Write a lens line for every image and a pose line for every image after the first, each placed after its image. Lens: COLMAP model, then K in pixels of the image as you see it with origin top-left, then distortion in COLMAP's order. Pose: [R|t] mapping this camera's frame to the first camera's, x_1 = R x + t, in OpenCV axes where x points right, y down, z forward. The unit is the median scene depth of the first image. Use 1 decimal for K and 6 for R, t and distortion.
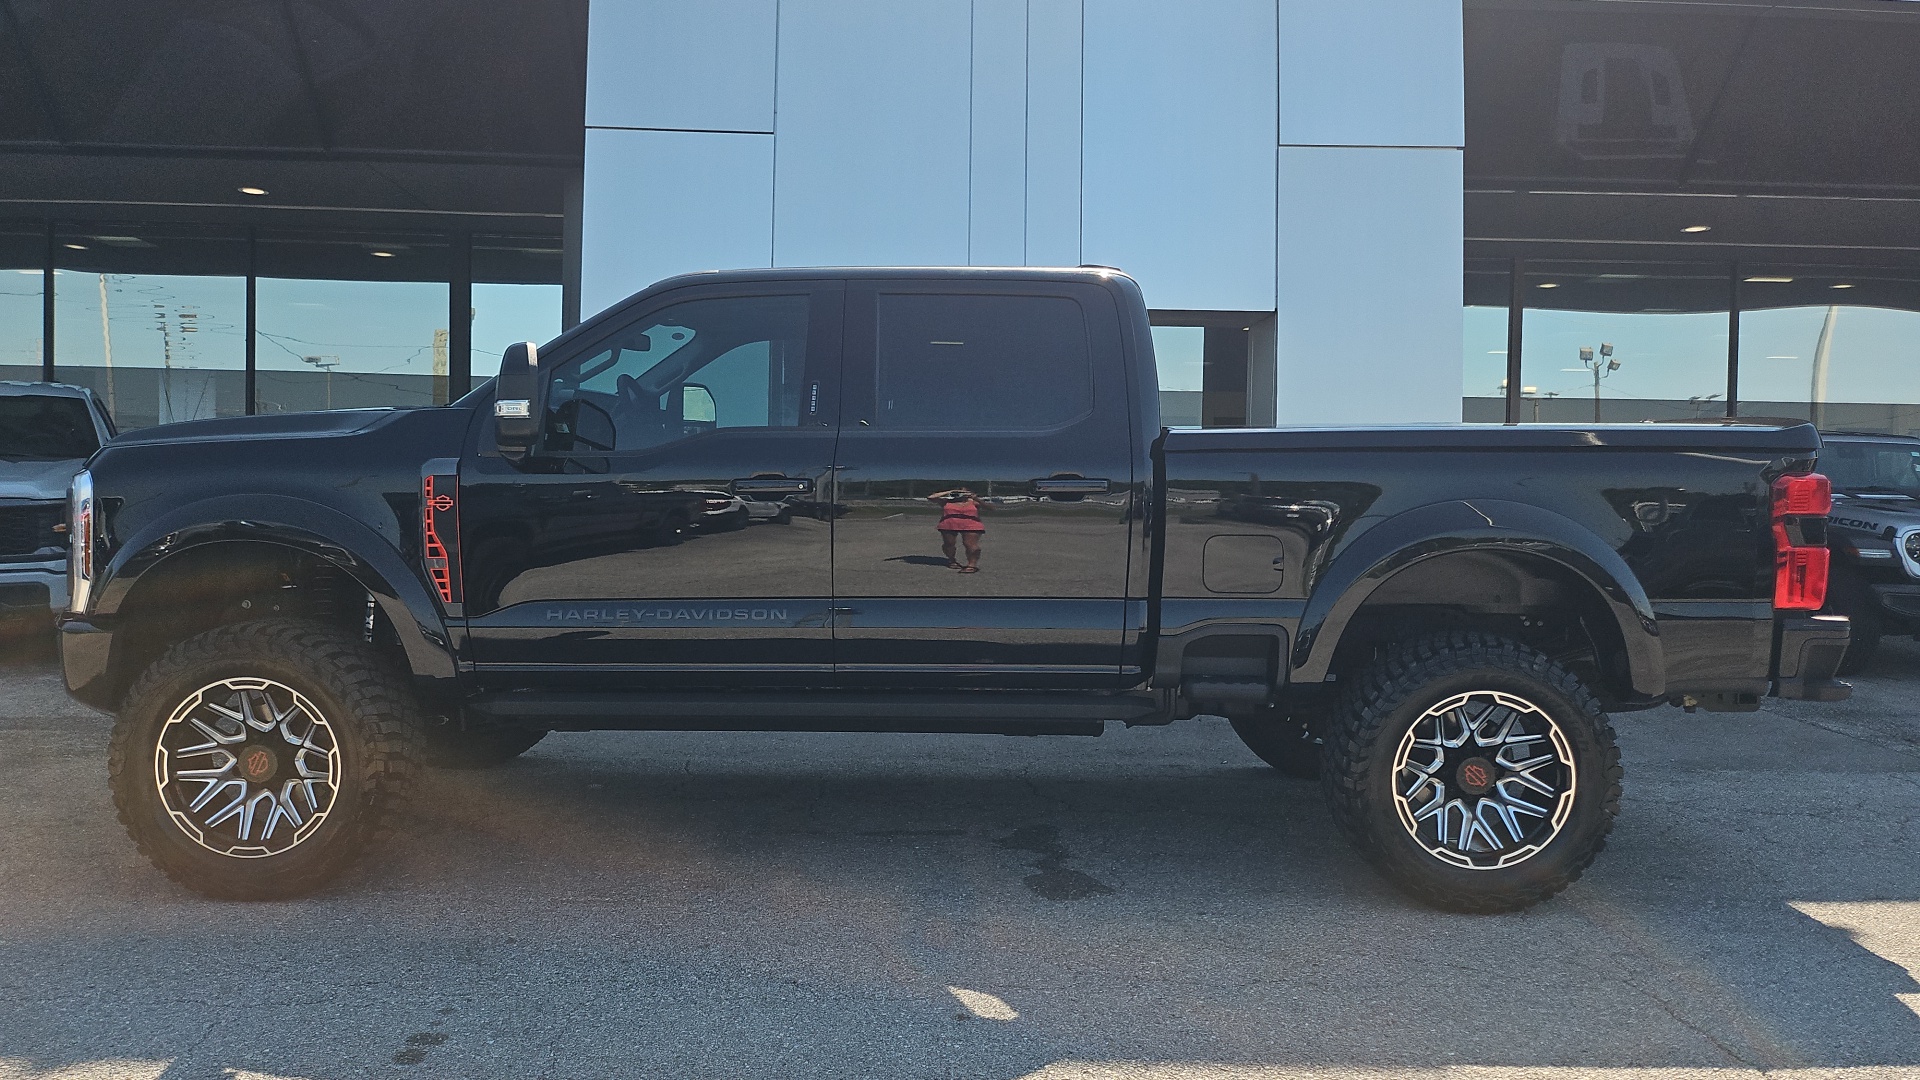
lens RADIAL K [[1349.5, 0, 963.1], [0, 1349.5, 548.2], [0, 0, 1]] dist [0.042695, -0.035583]
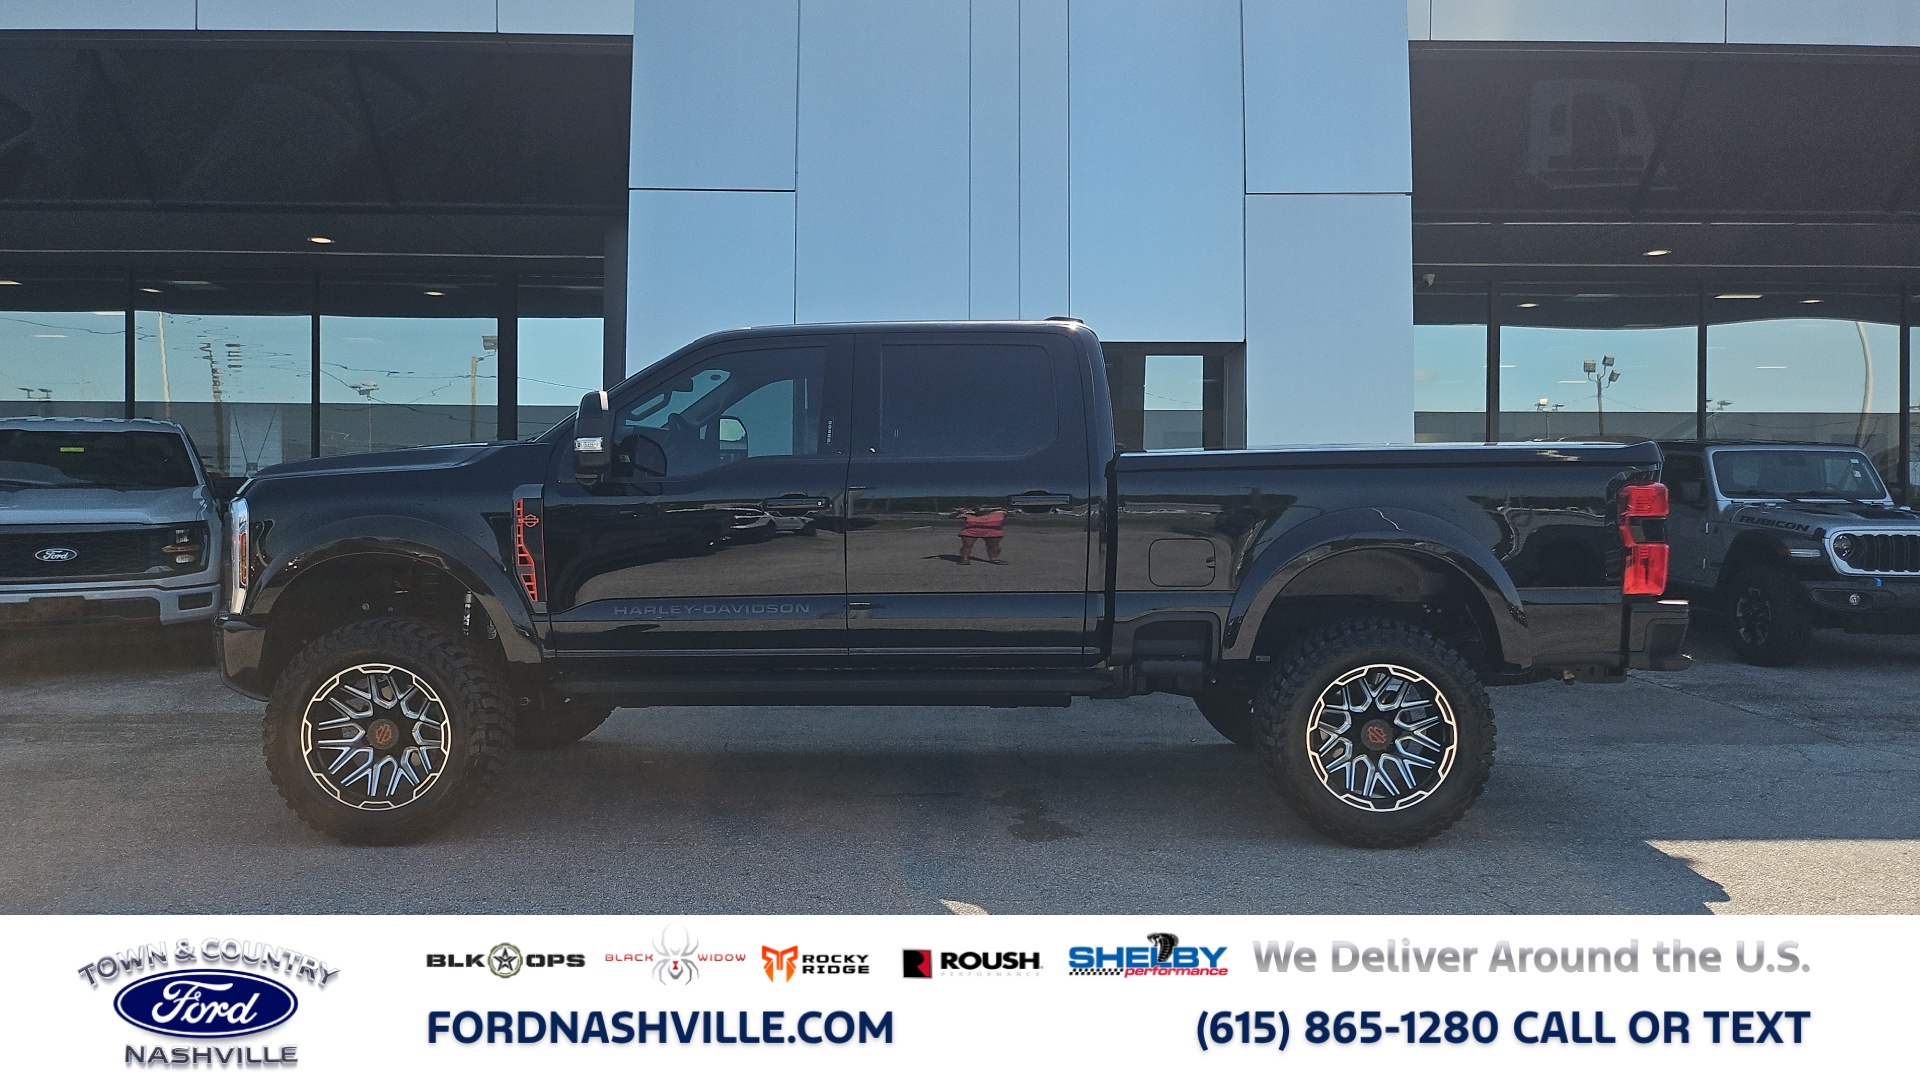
lens RADIAL K [[1349.5, 0, 962.9], [0, 1349.5, 541.8], [0, 0, 1]] dist [0.042695, -0.035583]
pose [[0.999753, -0.012059, -0.018670, 0.031832], [0.011757, 0.999799, -0.016215, 0.010085], [0.018861, 0.015991, 0.999694, -0.220243]]
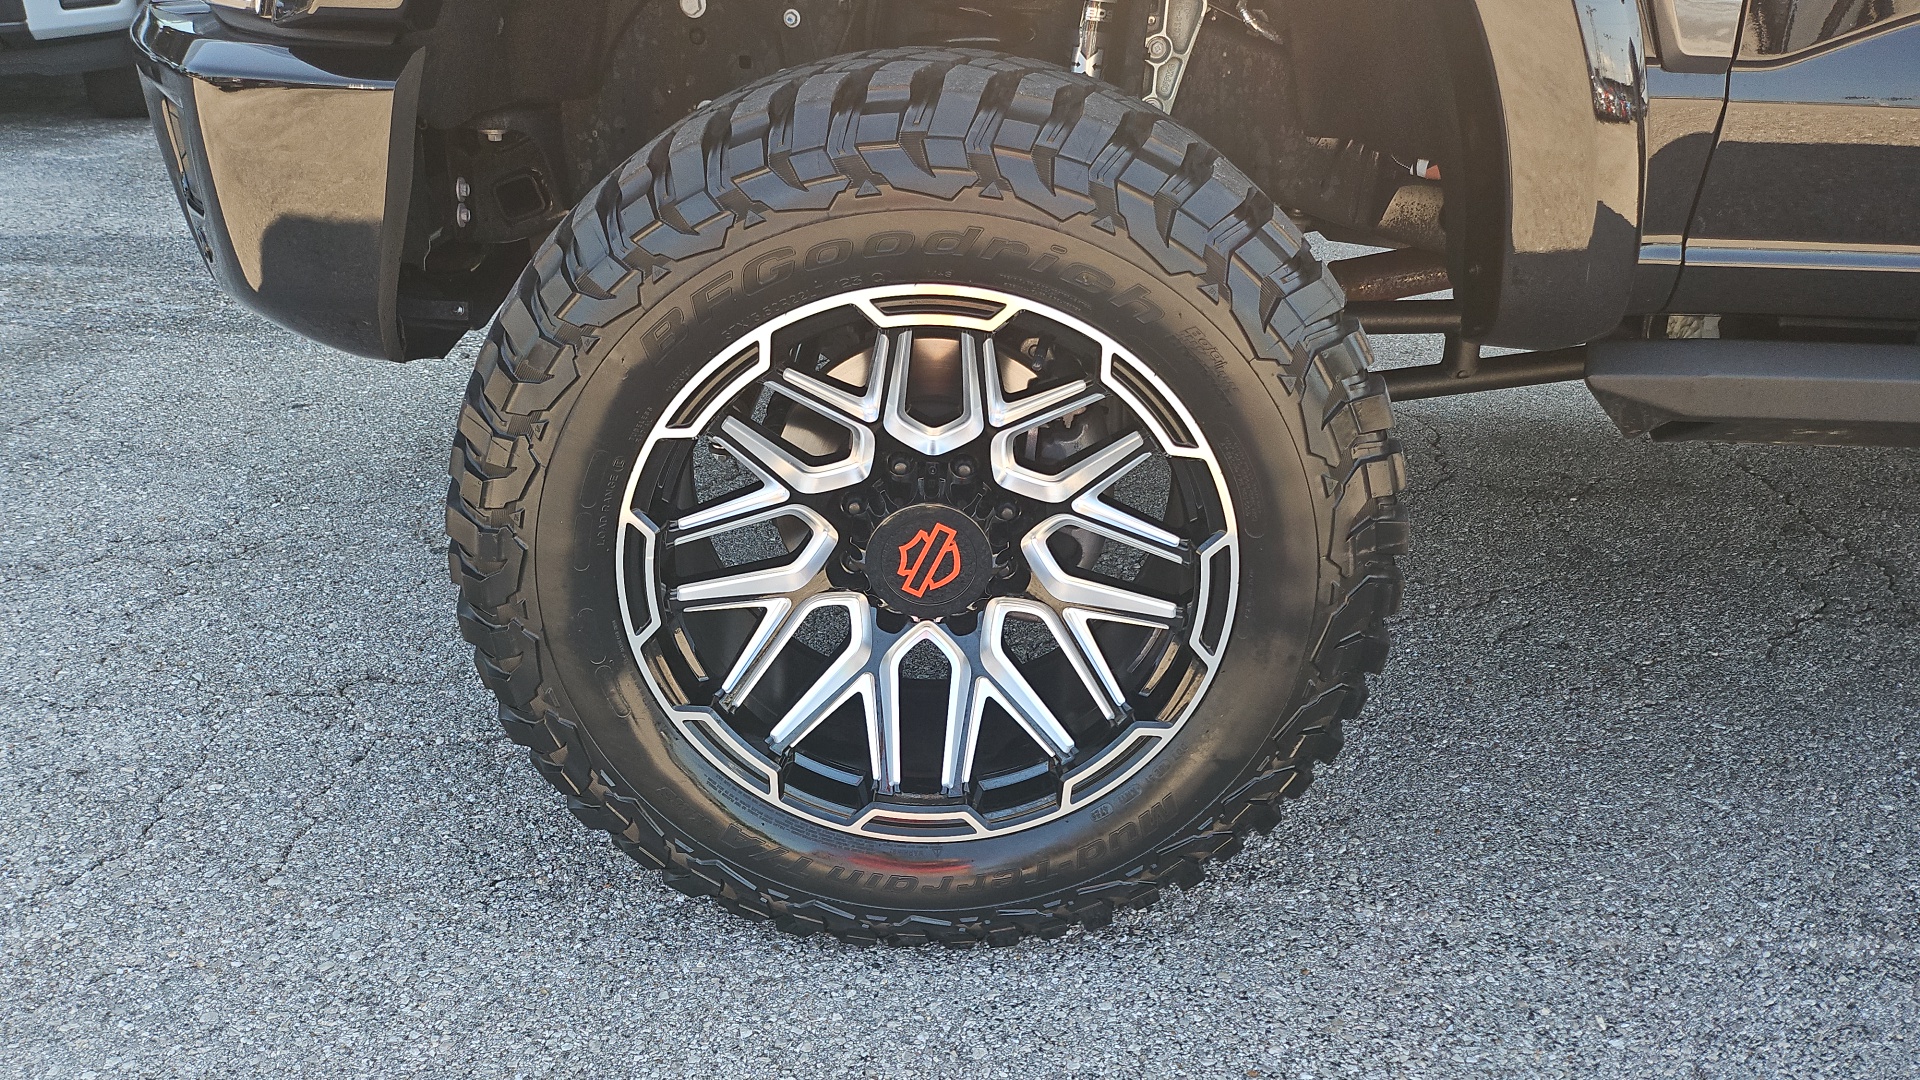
lens RADIAL K [[1349.5, 0, 950.0], [0, 1349.5, 555.0], [0, 0, 1]] dist [0.042695, -0.035583]
pose [[0.999681, 0.025250, 0.000696, -0.507753], [-0.023668, 0.926726, 0.374992, 0.043180], [0.008823, -0.374889, 0.927028, 0.713862]]
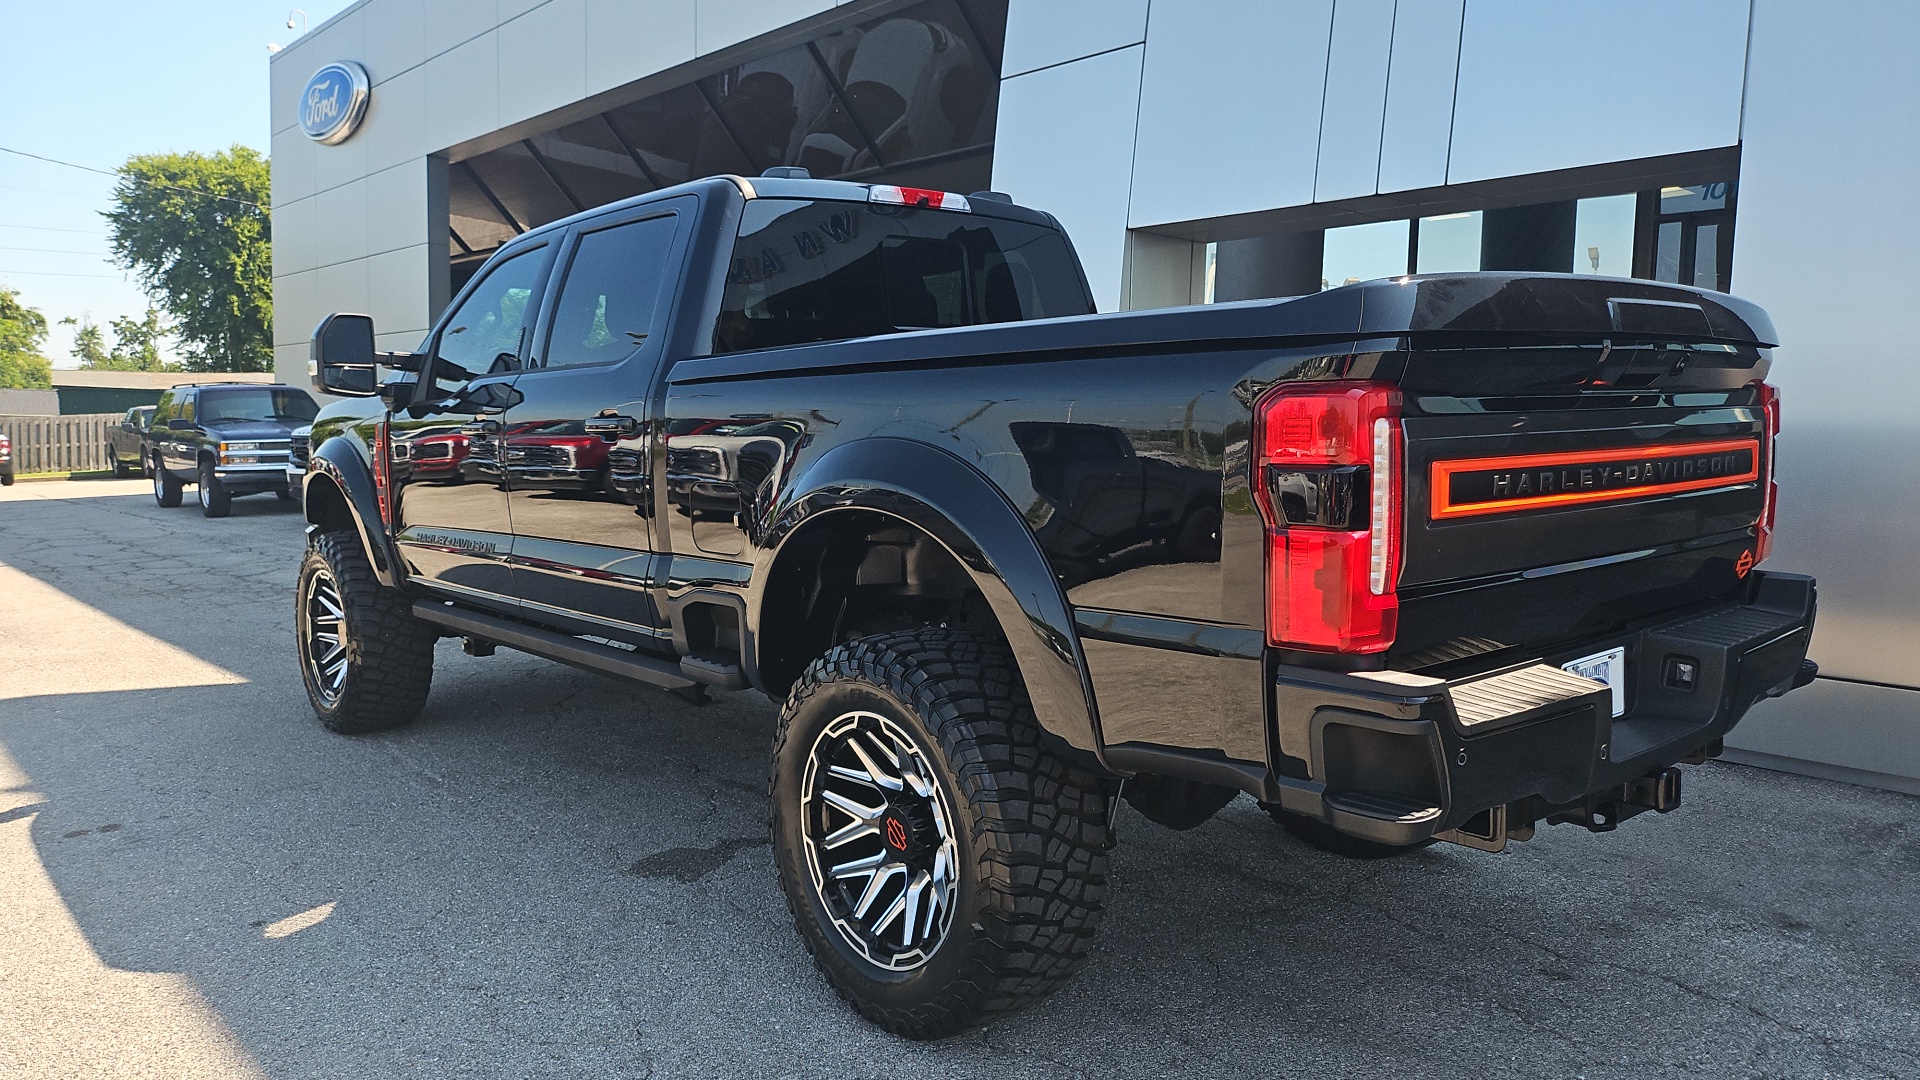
lens RADIAL K [[1349.5, 0, 944.0], [0, 1349.5, 538.4], [0, 0, 1]] dist [0.042695, -0.035583]
pose [[0.650919, 0.052169, -0.757352, 0.908615], [-0.027510, 0.998602, 0.045143, -0.017289], [0.758648, -0.008550, 0.651444, 0.559617]]
